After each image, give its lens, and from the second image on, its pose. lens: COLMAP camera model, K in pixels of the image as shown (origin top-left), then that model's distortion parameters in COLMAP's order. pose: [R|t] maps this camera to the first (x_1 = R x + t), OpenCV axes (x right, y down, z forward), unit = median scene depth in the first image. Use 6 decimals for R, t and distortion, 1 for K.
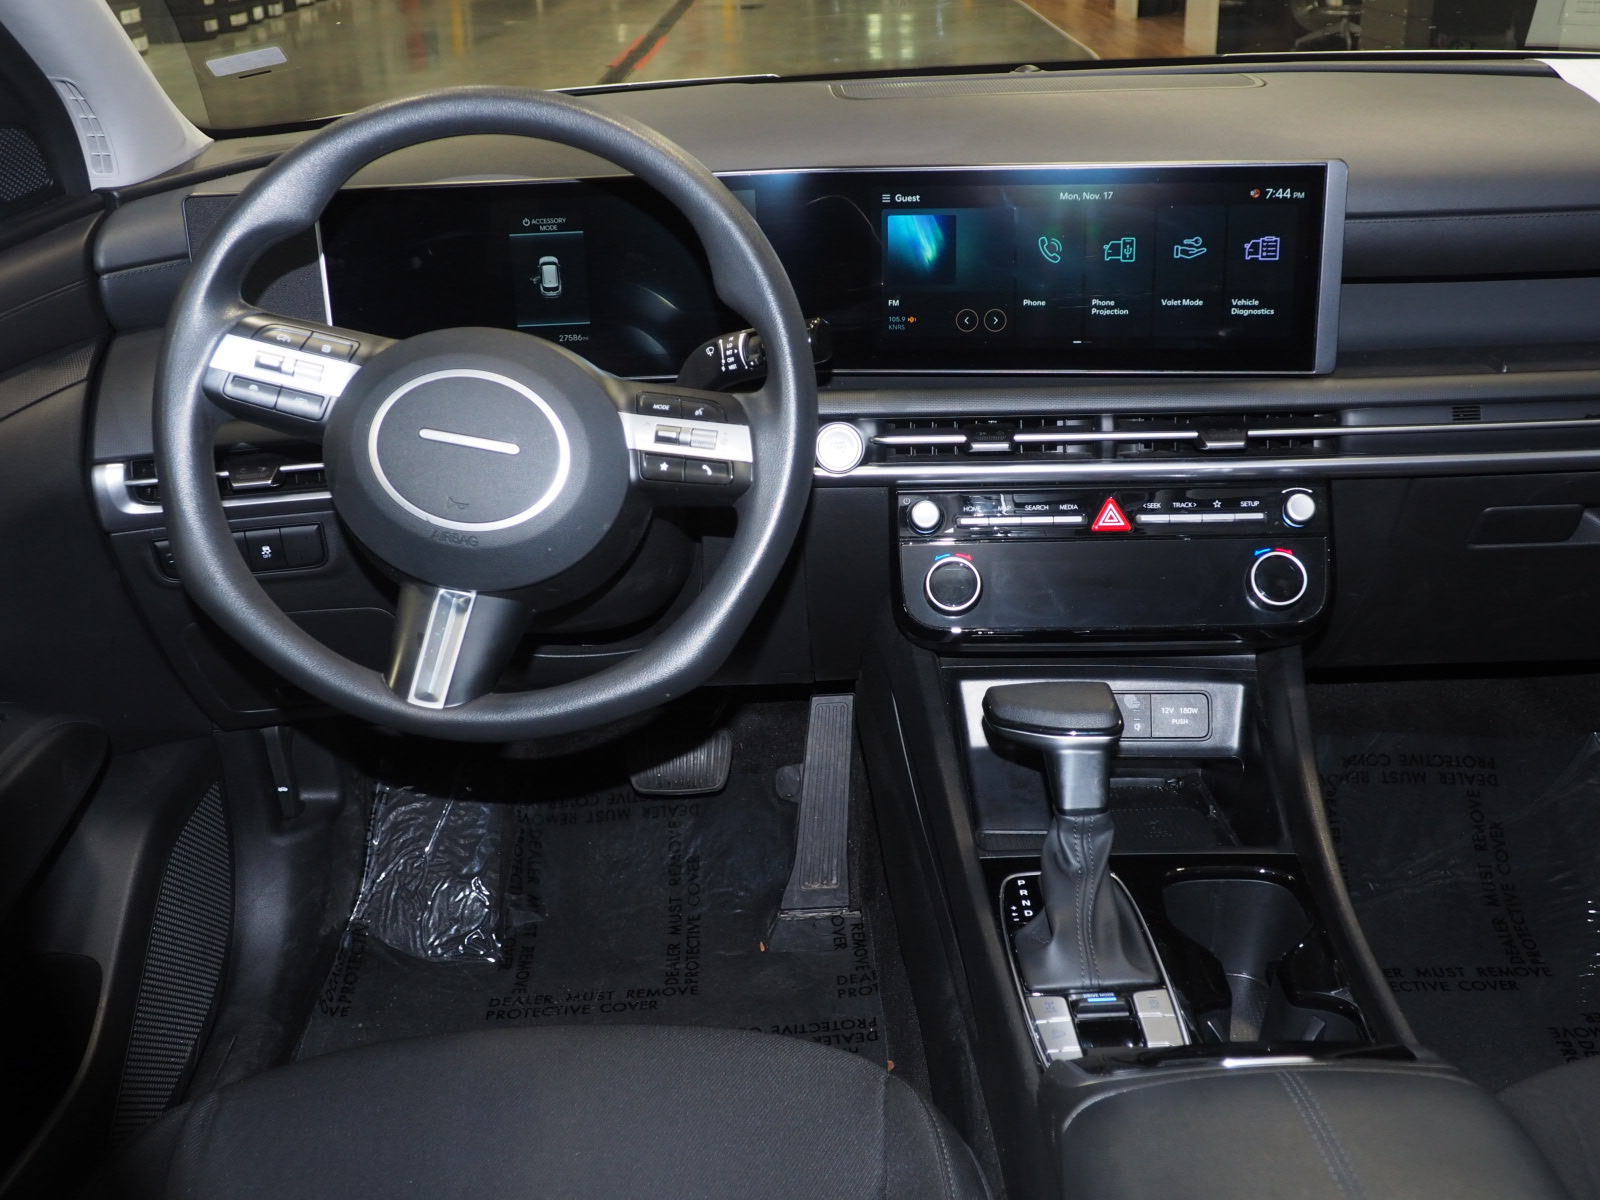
lens RADIAL K [[1541.5, 0, 802.0], [0, 1541.5, 566.0], [0, 0, 1]] dist [-0.018100, 0.000000]
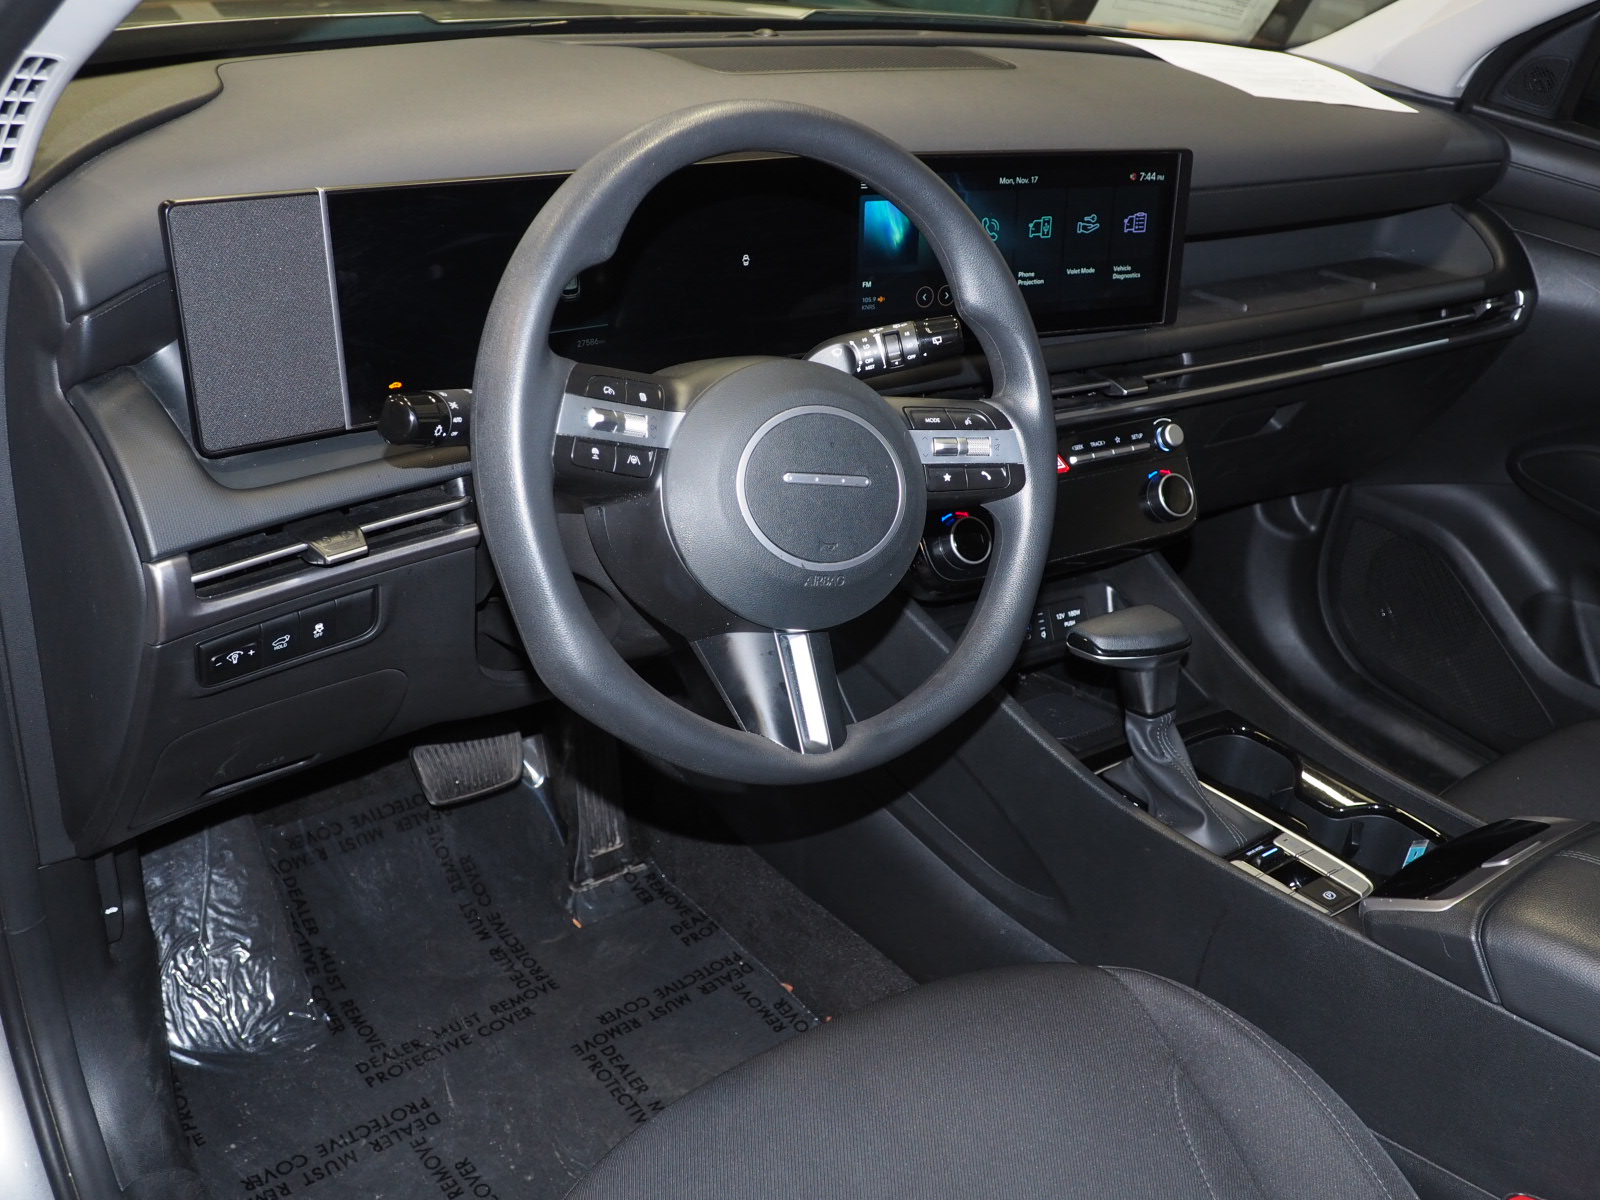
lens RADIAL K [[1541.5, 0, 797.0], [0, 1541.5, 600.7], [0, 0, 1]] dist [-0.018100, 0.000000]
pose [[0.797064, -0.179828, 0.576499, -0.643330], [0.120311, 0.982784, 0.140219, -0.115135], [-0.591789, -0.042404, 0.804977, 0.176762]]
